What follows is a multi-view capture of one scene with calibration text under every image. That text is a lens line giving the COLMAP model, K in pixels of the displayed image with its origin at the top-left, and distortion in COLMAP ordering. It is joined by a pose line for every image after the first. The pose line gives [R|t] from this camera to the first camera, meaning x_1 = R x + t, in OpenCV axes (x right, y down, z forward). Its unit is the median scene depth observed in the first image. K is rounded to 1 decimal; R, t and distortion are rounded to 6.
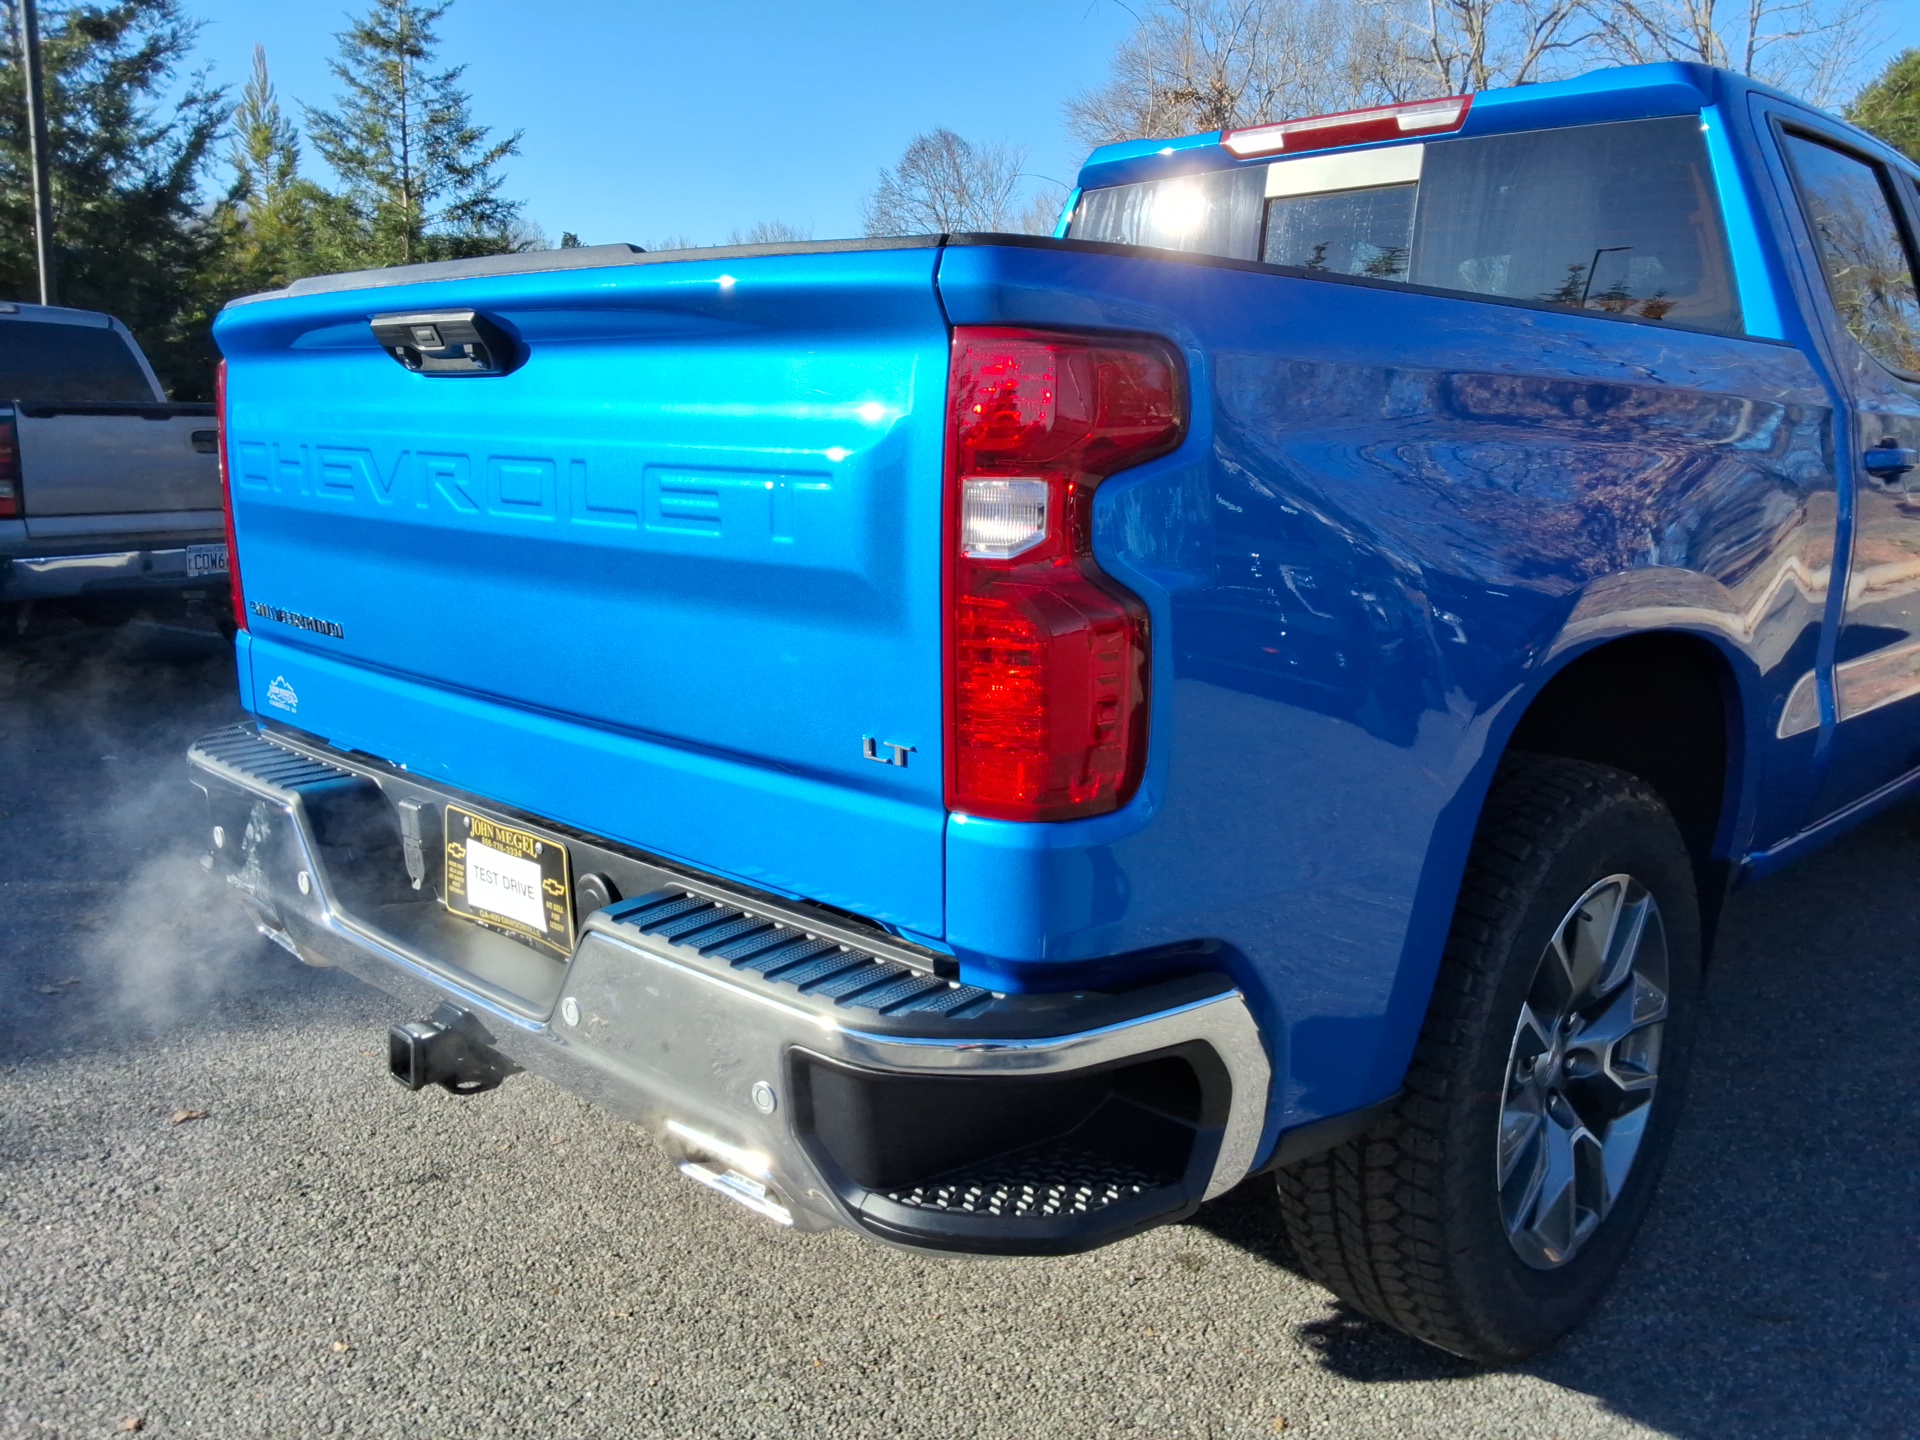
lens RADIAL K [[1530.1, 0, 983.7], [0, 1530.1, 716.7], [0, 0, 1]] dist [0.078012, -0.116076]
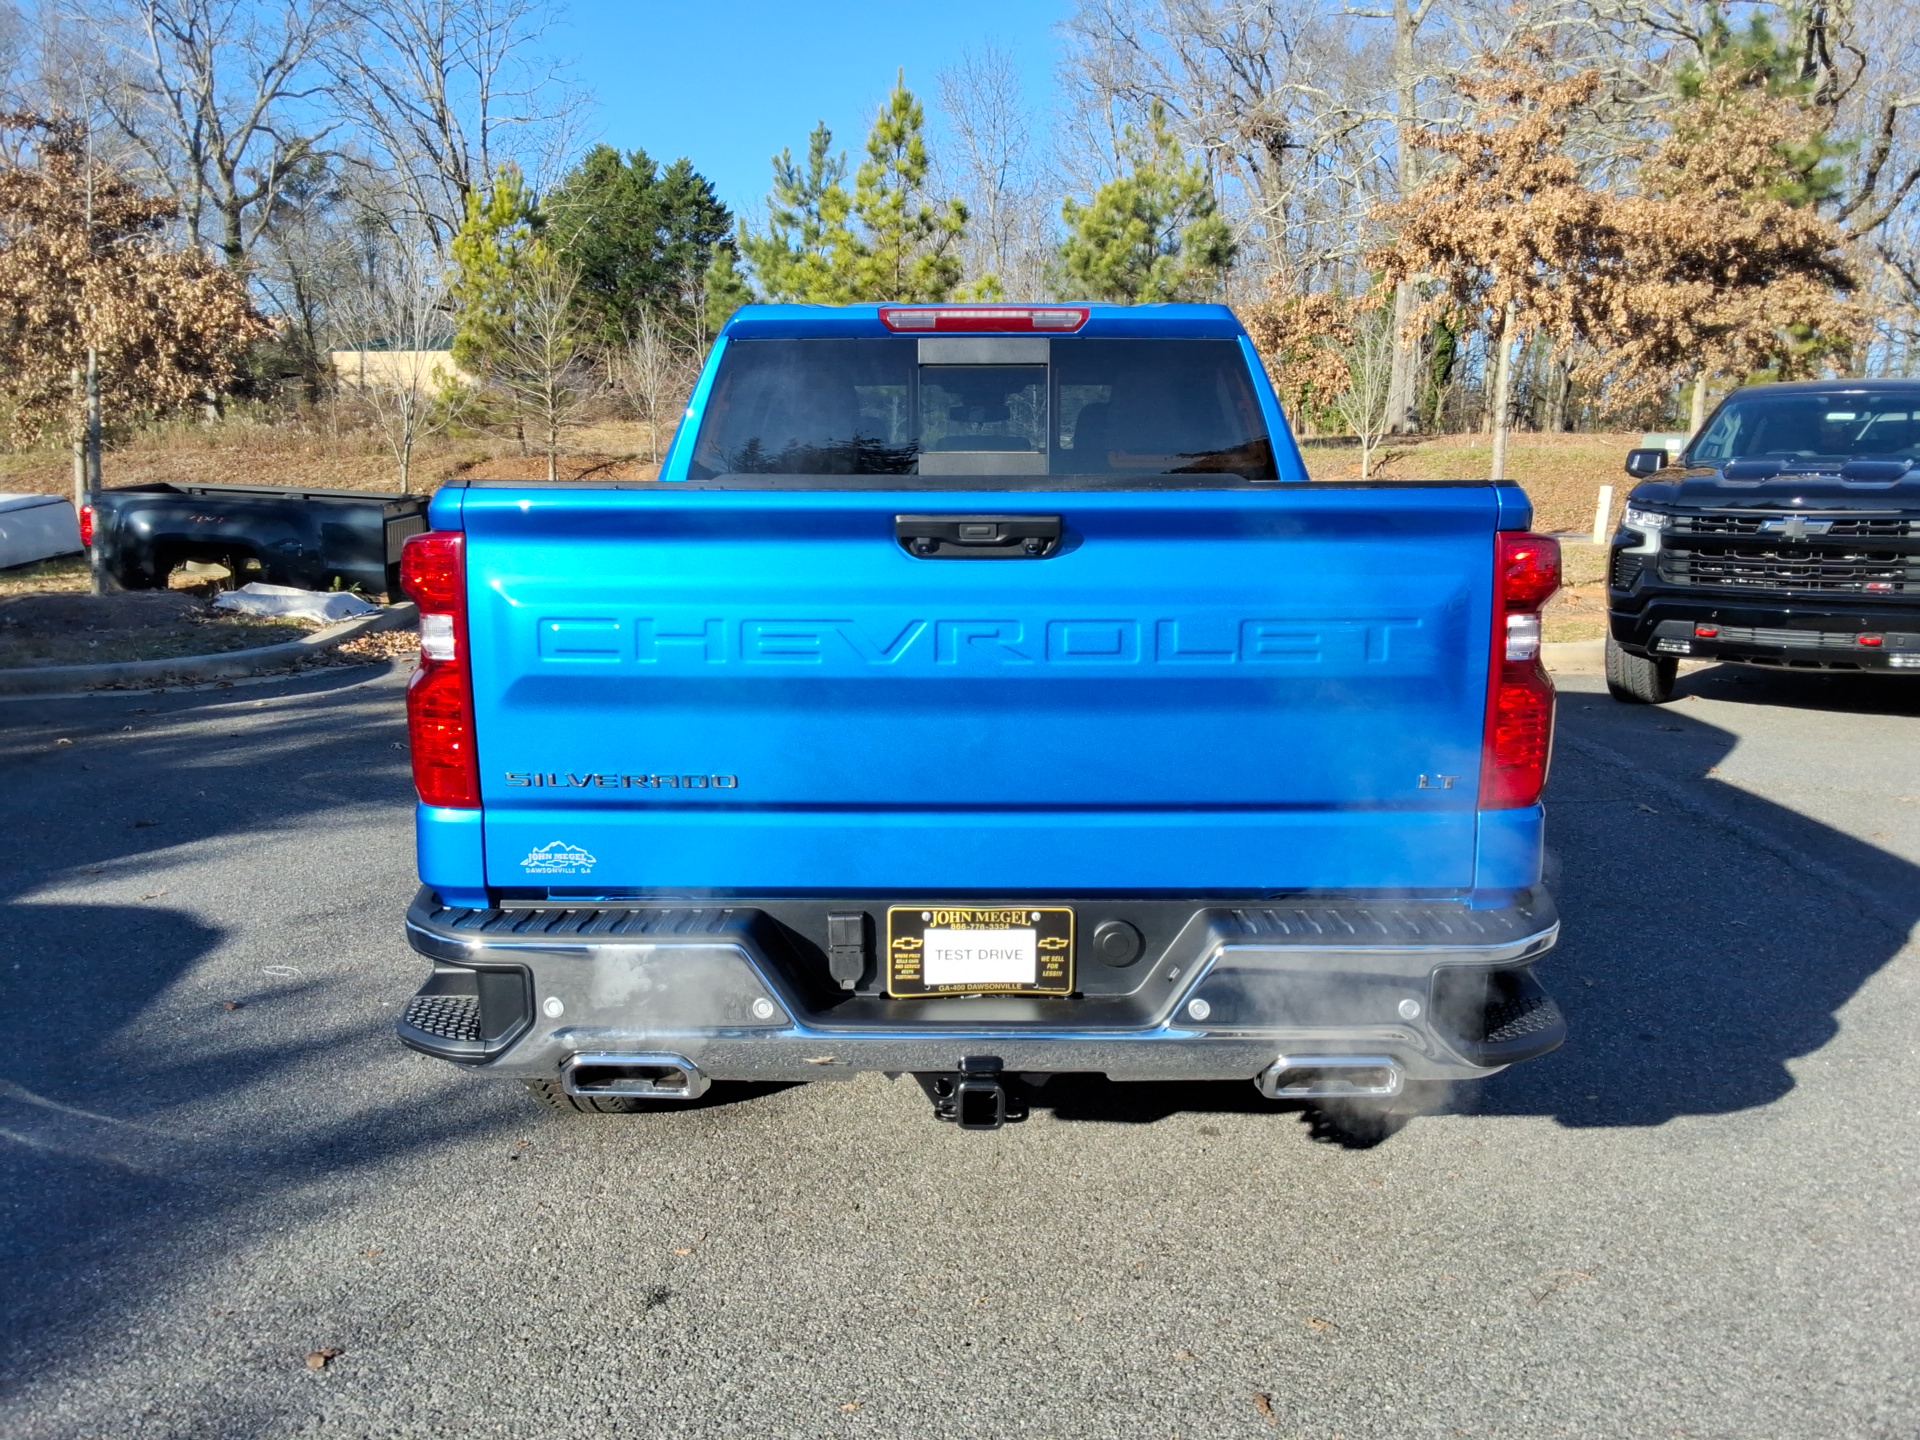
lens RADIAL K [[1530.1, 0, 975.8], [0, 1530.1, 703.7], [0, 0, 1]] dist [0.078012, -0.116076]
pose [[0.724979, -0.114624, 0.679166, -0.742748], [0.138599, 0.990163, 0.019163, -0.077187], [-0.674682, 0.080239, 0.733734, 0.050533]]
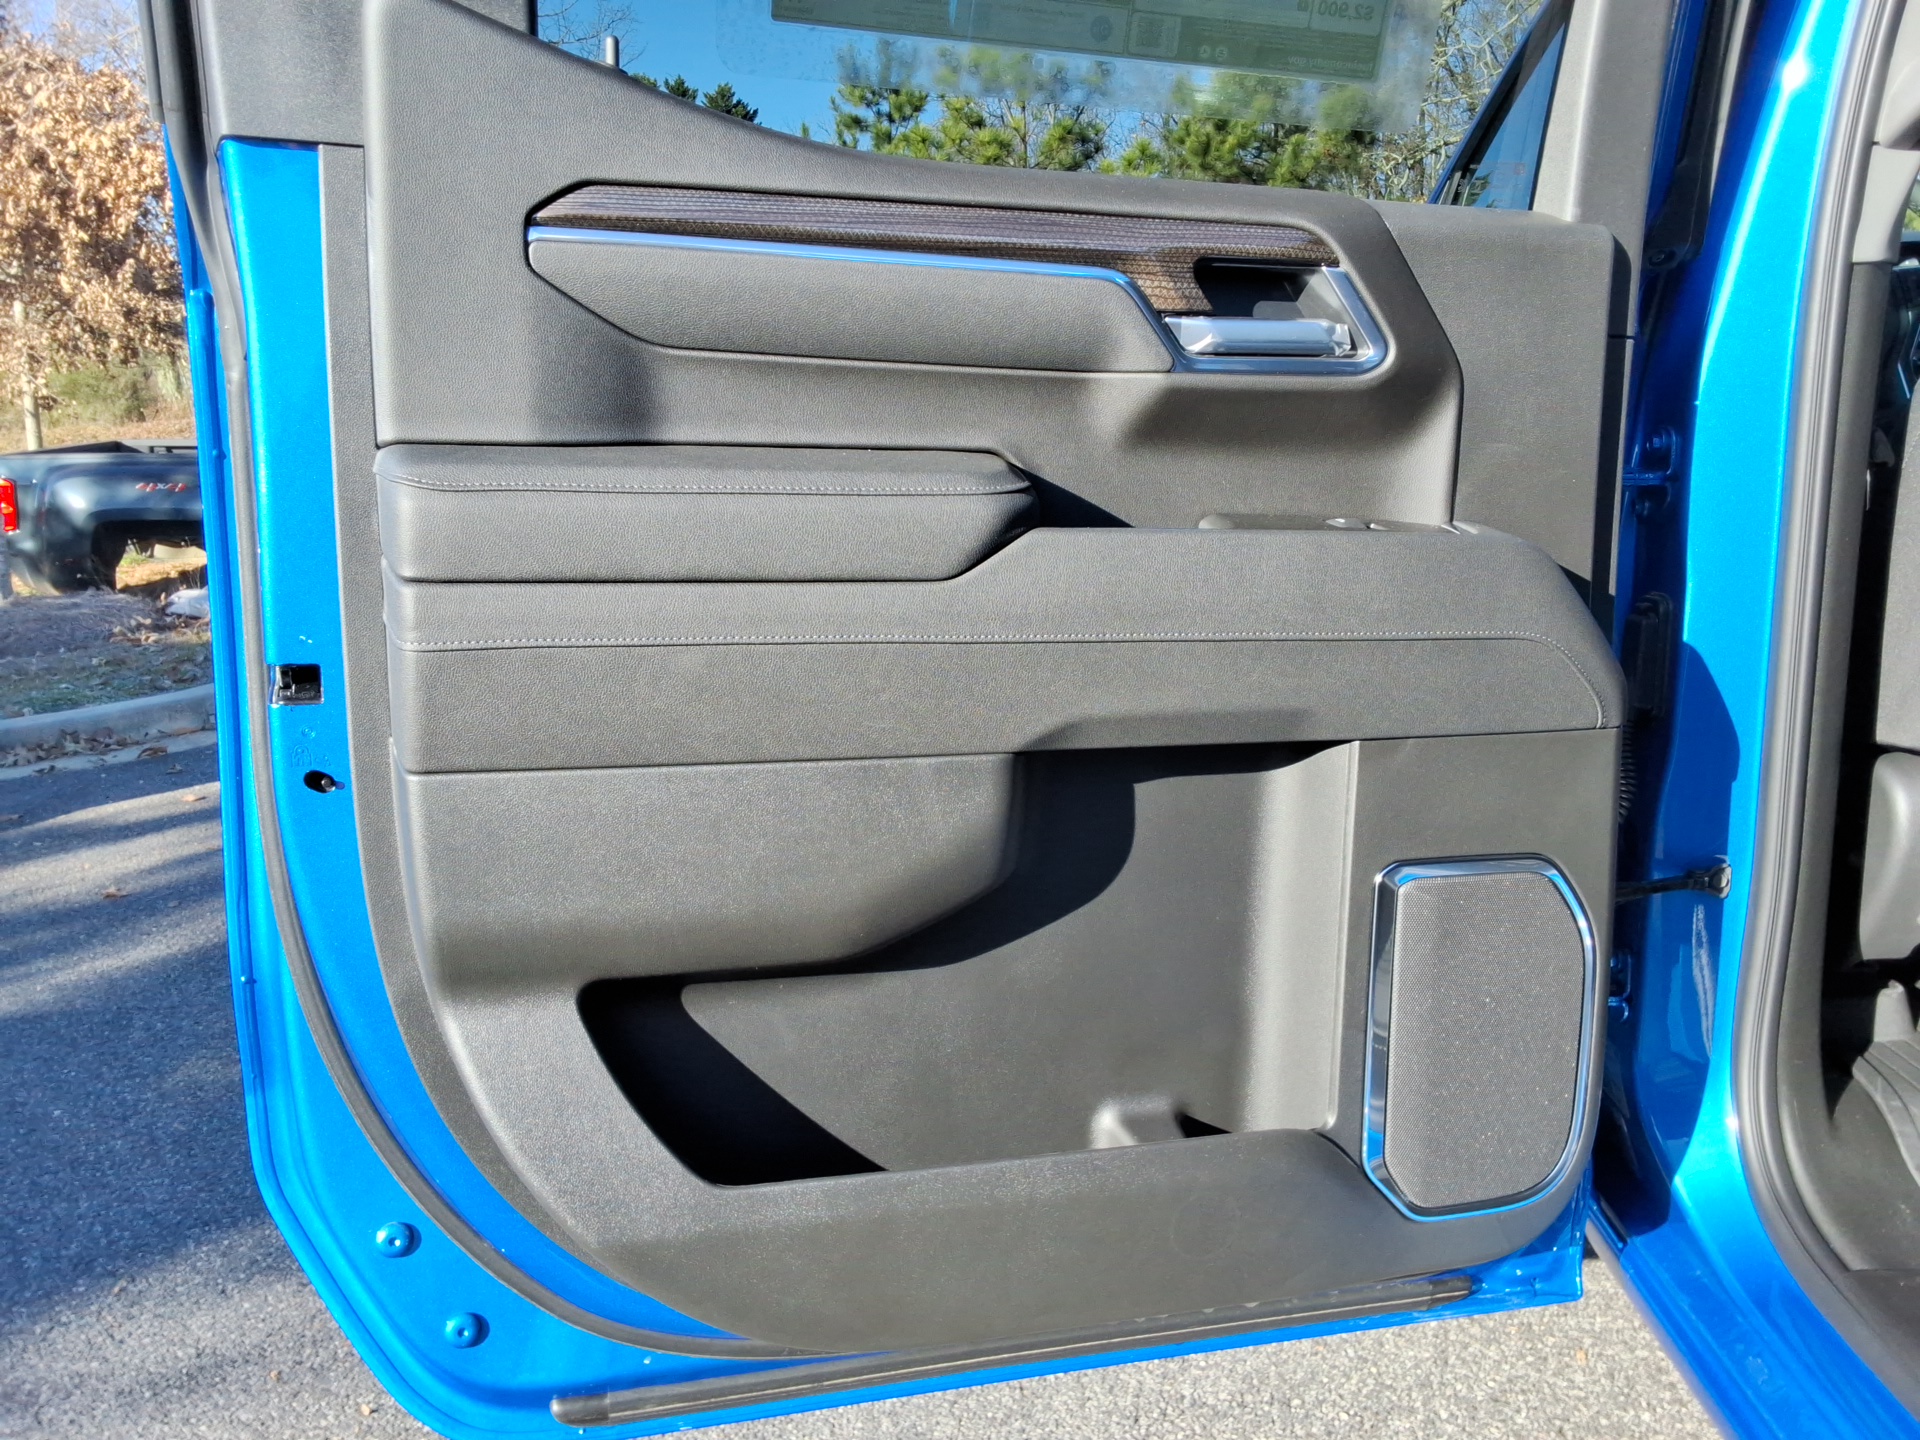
lens RADIAL K [[1530.1, 0, 935.7], [0, 1530.1, 702.8], [0, 0, 1]] dist [0.078012, -0.116076]
pose [[0.757720, -0.165658, 0.631204, -0.114678], [0.177194, 0.983132, 0.045311, -0.260086], [-0.628063, 0.077513, 0.774292, 1.392755]]
